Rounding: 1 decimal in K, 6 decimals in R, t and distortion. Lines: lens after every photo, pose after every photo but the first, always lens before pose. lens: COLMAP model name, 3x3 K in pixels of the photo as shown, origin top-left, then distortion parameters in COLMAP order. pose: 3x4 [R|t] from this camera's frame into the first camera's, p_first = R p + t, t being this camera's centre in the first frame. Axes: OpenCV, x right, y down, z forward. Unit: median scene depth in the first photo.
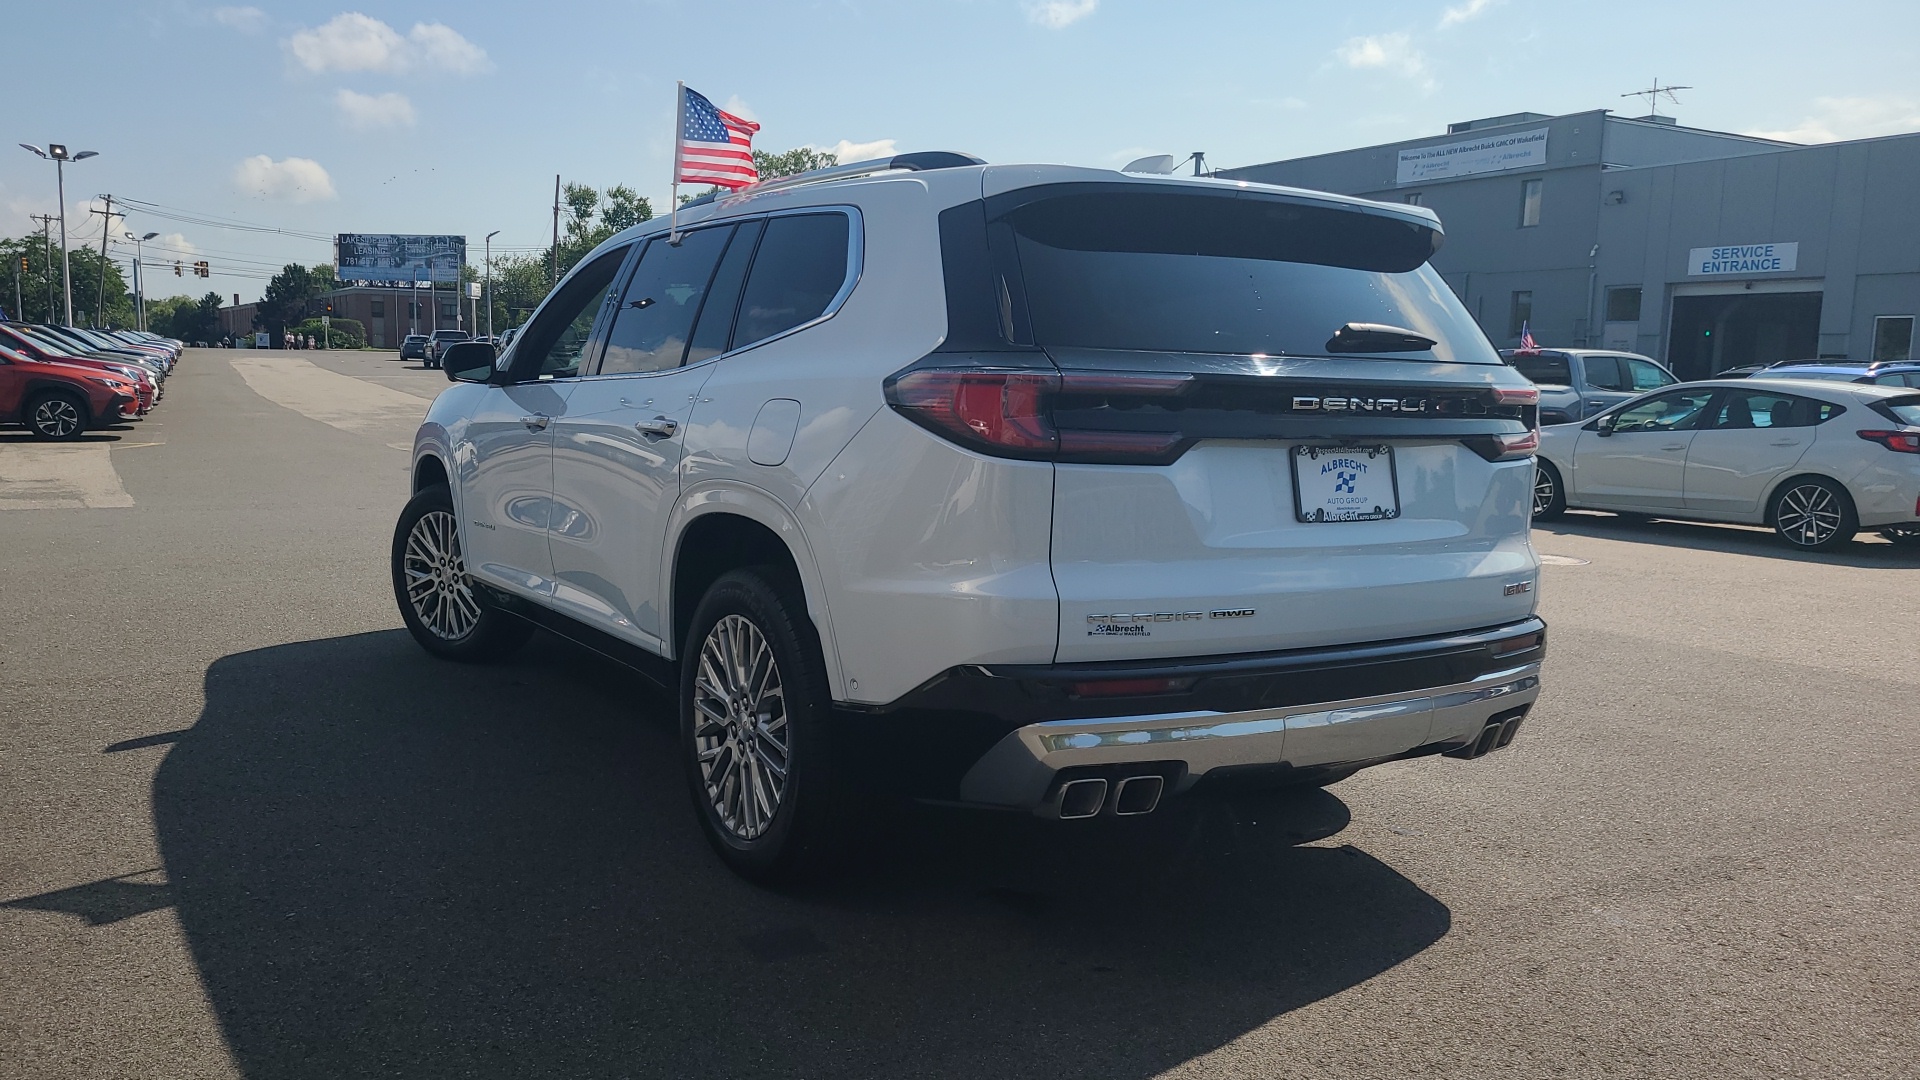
lens RADIAL K [[1449.3, 0, 921.0], [0, 1449.3, 573.2], [0, 0, 1]] dist [0.031099, -0.008199]
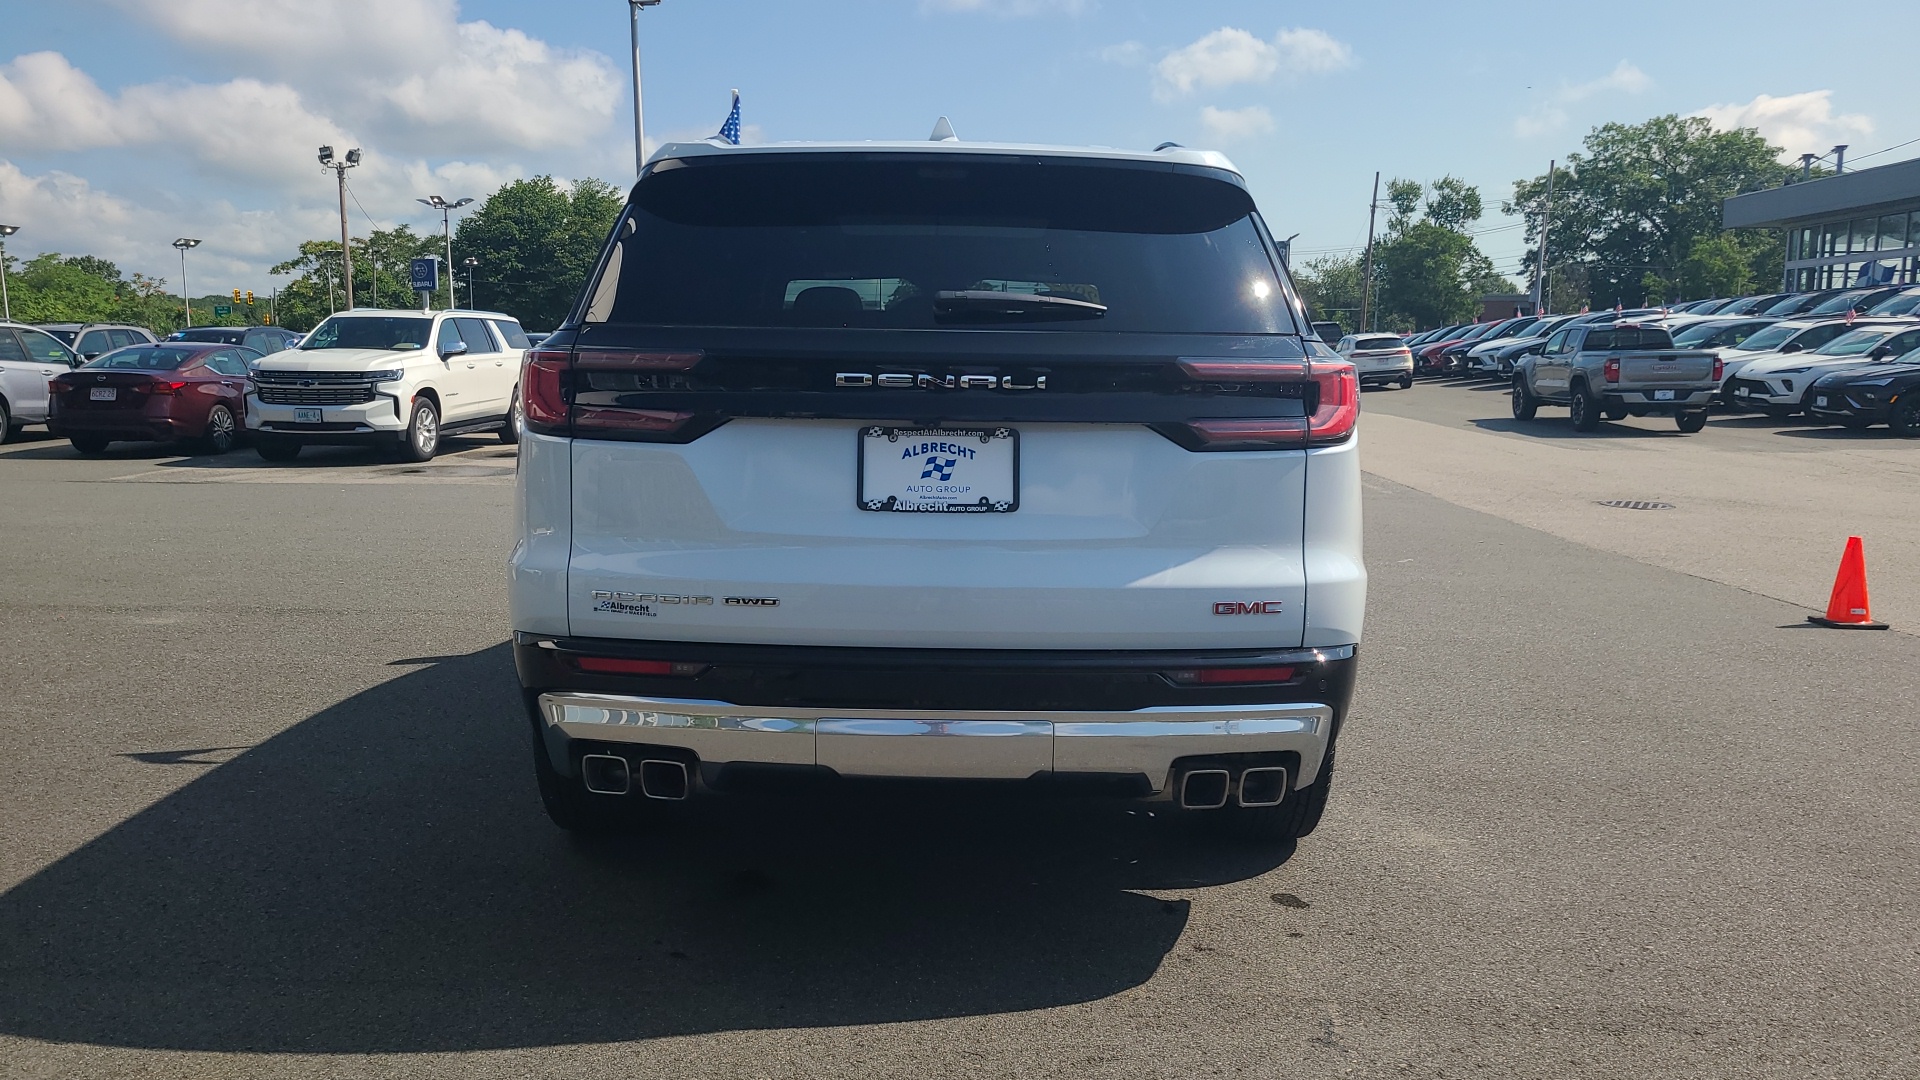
lens RADIAL K [[1449.3, 0, 923.5], [0, 1449.3, 567.3], [0, 0, 1]] dist [0.031099, -0.008199]
pose [[0.845807, 0.057042, -0.530431, 0.748507], [-0.059711, 0.998142, 0.012127, -0.011916], [0.530138, 0.021416, 0.847641, 0.235929]]
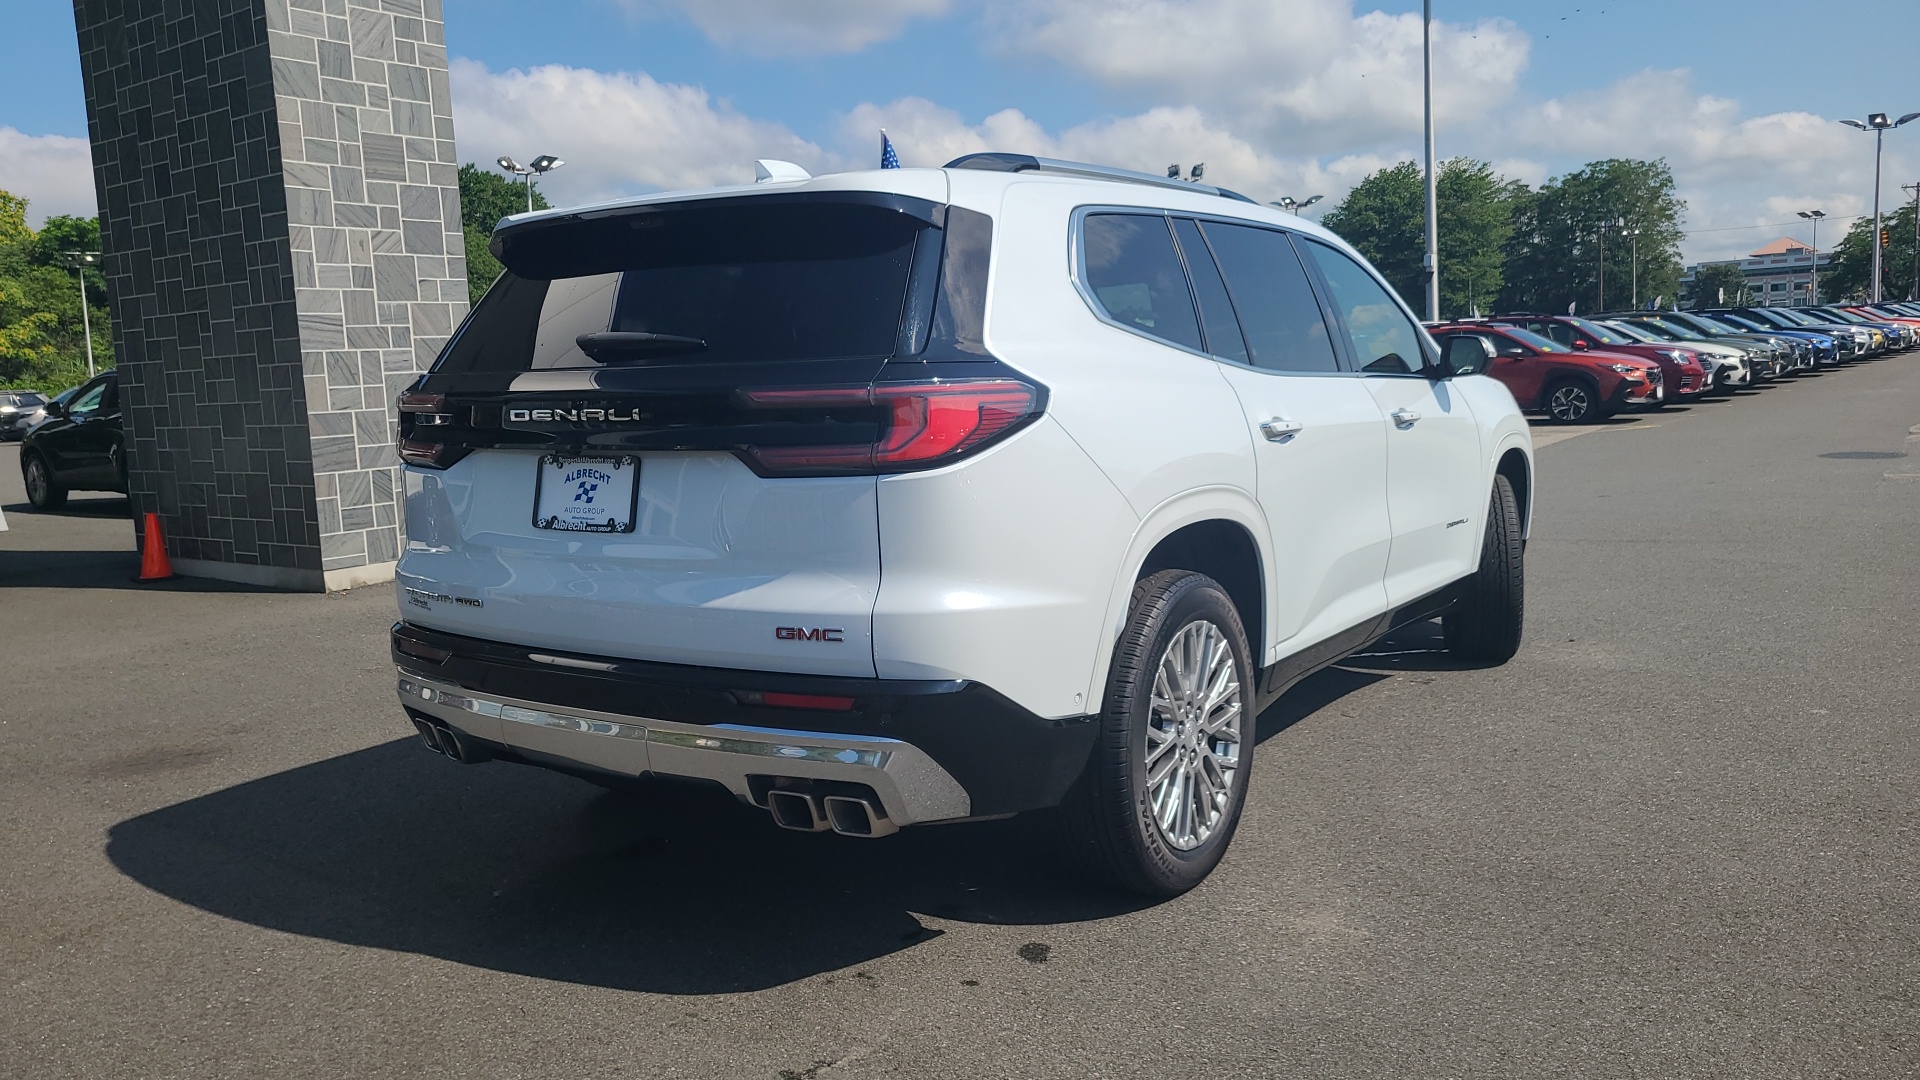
lens RADIAL K [[1449.3, 0, 908.8], [0, 1449.3, 554.8], [0, 0, 1]] dist [0.031099, -0.008199]
pose [[0.382755, 0.077310, -0.920610, 1.282326], [-0.074879, 0.995810, 0.052493, -0.087398], [0.920810, 0.048842, 0.386940, 0.805883]]
